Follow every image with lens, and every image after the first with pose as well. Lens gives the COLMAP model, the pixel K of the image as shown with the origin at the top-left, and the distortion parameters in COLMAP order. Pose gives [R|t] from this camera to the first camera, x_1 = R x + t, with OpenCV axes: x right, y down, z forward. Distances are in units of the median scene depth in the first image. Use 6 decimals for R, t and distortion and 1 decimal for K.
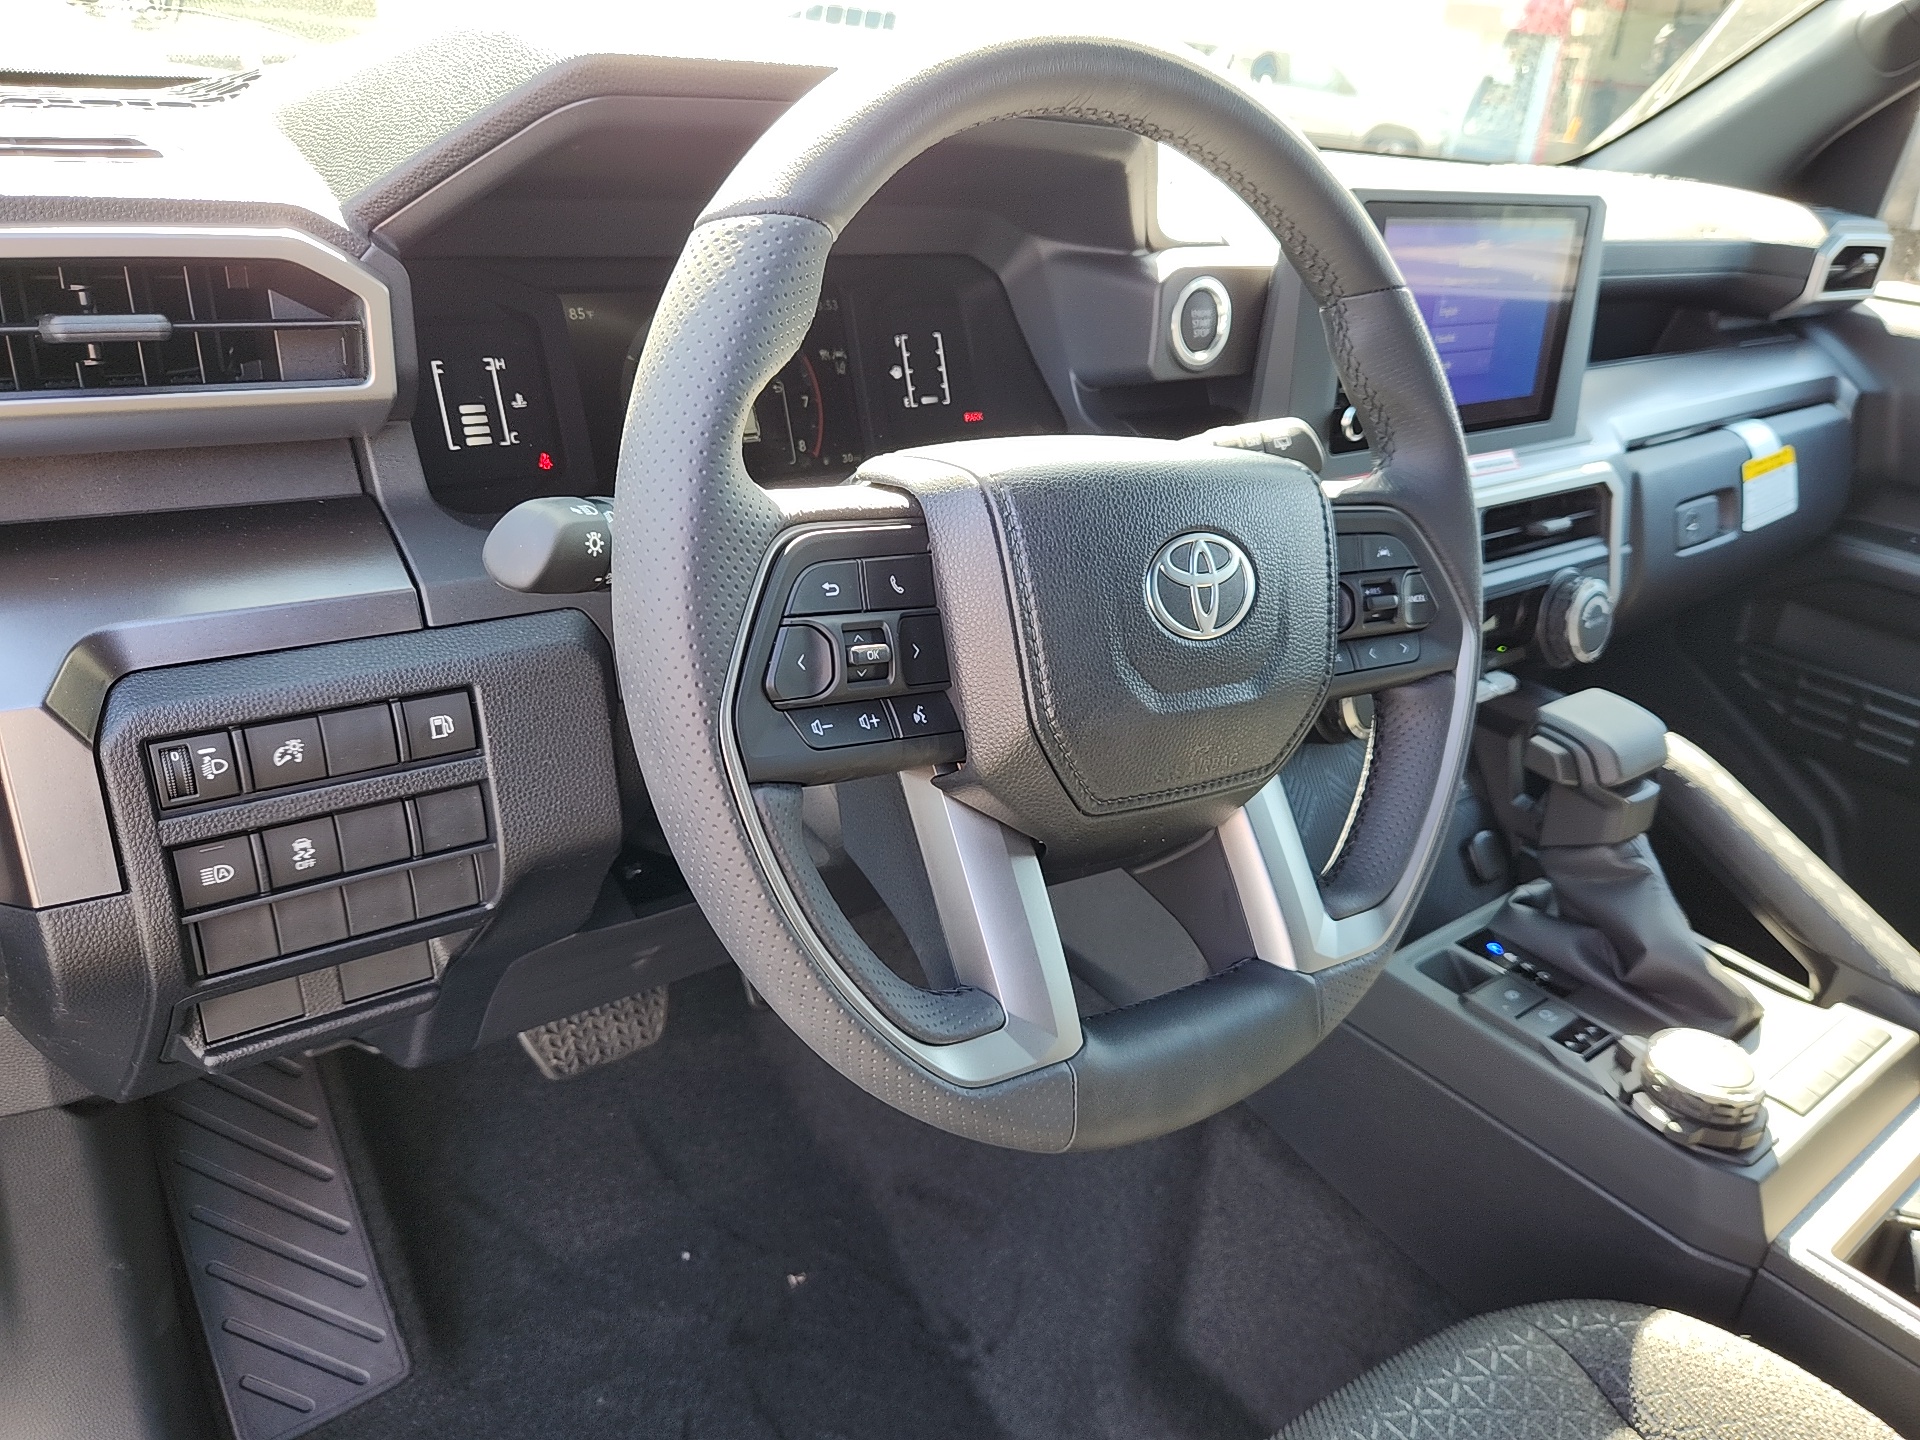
lens RADIAL K [[1357.6, 0, 977.7], [0, 1357.6, 731.1], [0, 0, 1]] dist [0.042446, -0.051081]
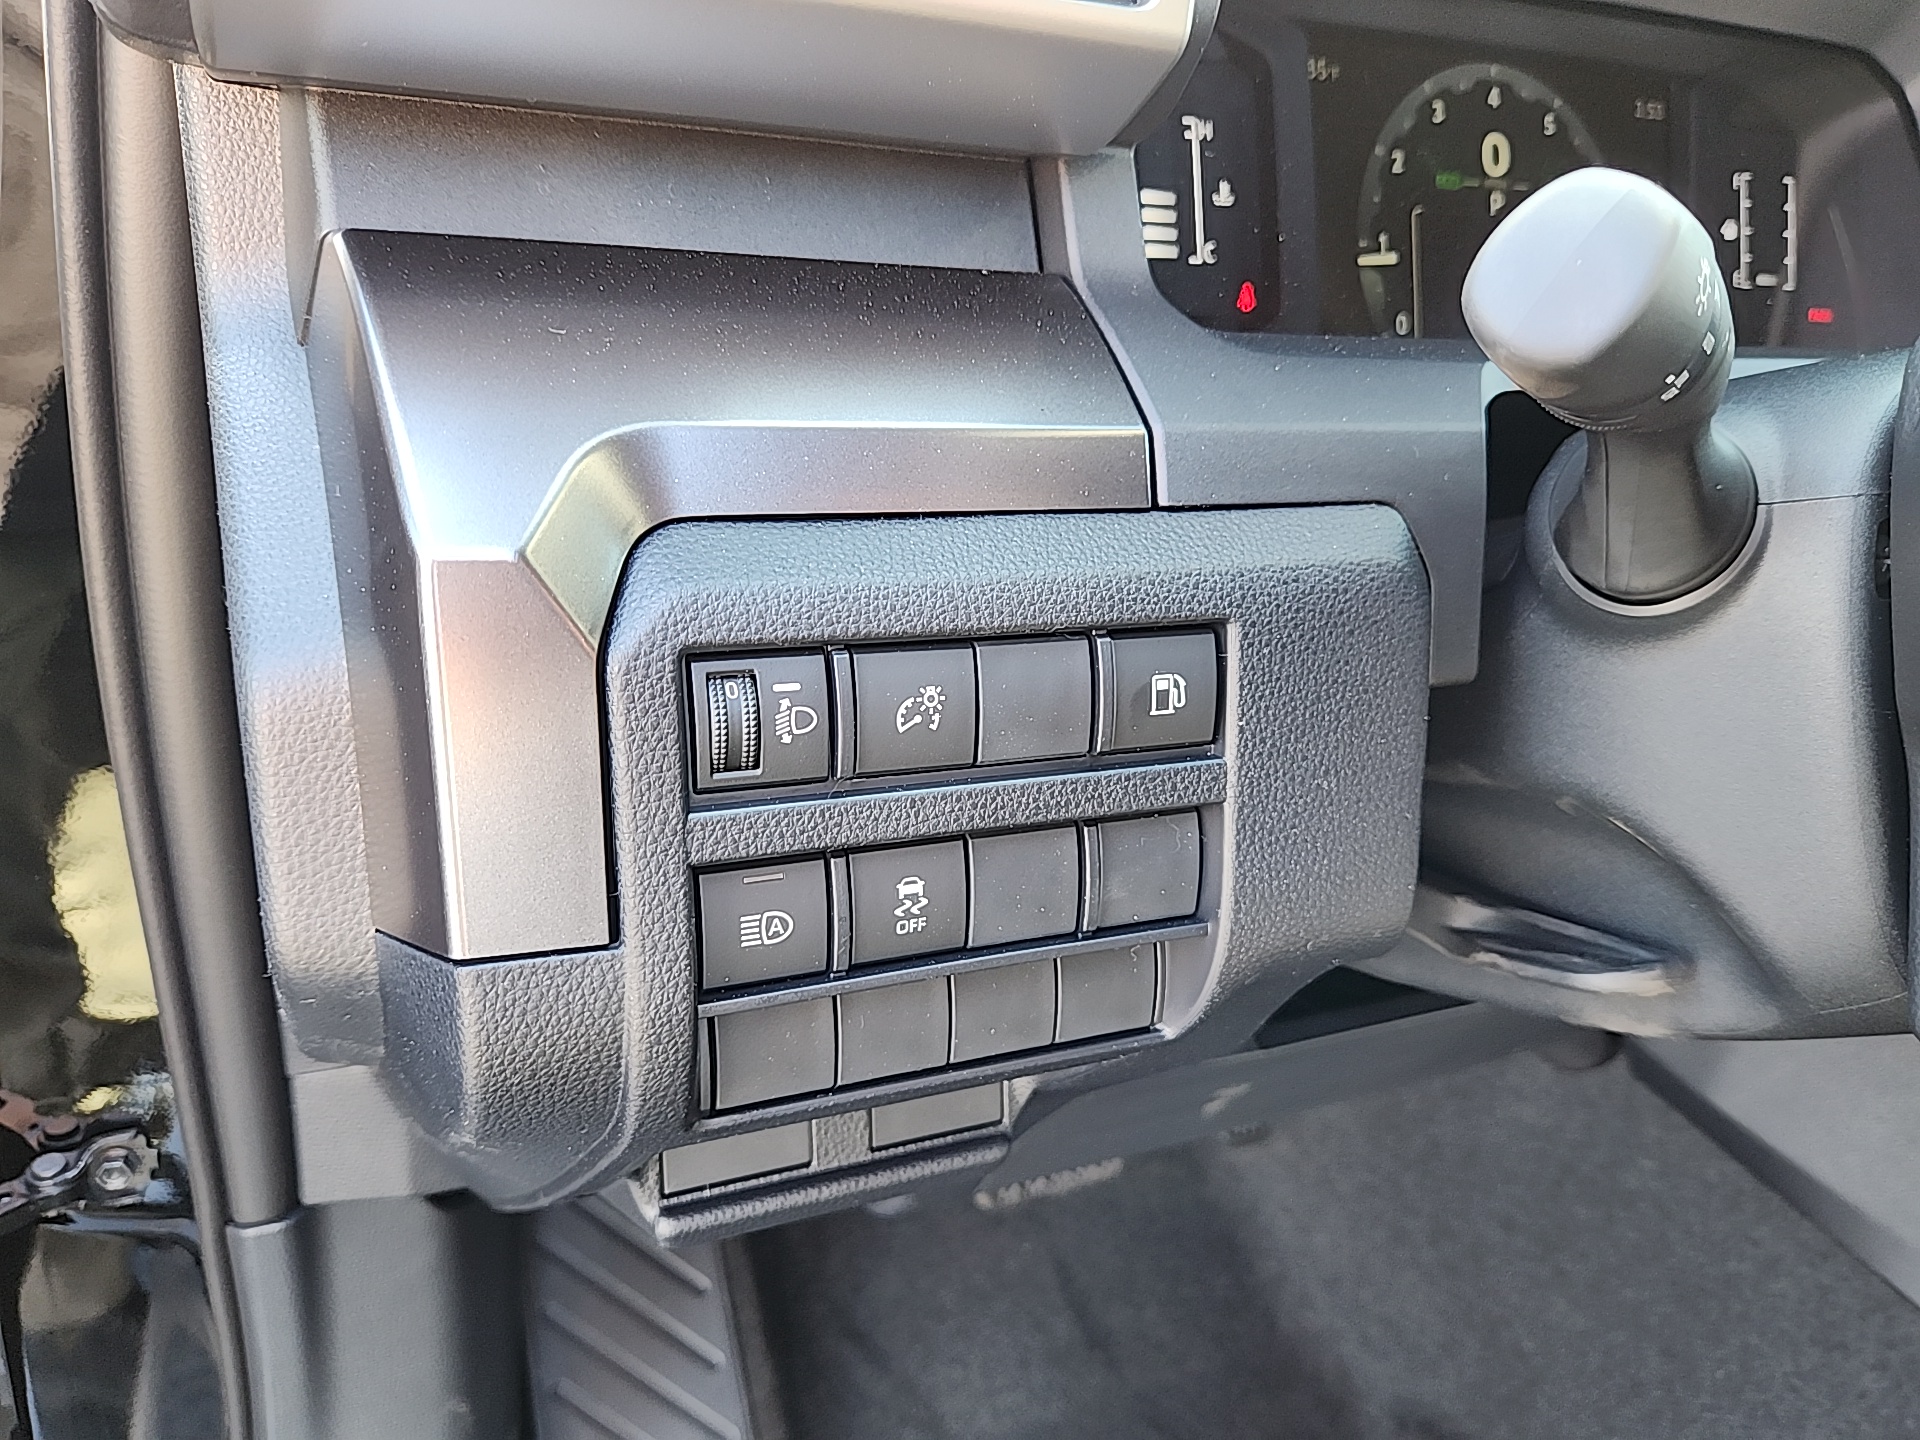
lens RADIAL K [[1357.6, 0, 977.7], [0, 1357.6, 731.1], [0, 0, 1]] dist [0.042446, -0.051081]
pose [[0.972344, 0.101954, -0.210125, -0.360991], [-0.110839, 0.993357, -0.030916, 0.036033], [0.205577, 0.053351, 0.977186, 0.486796]]
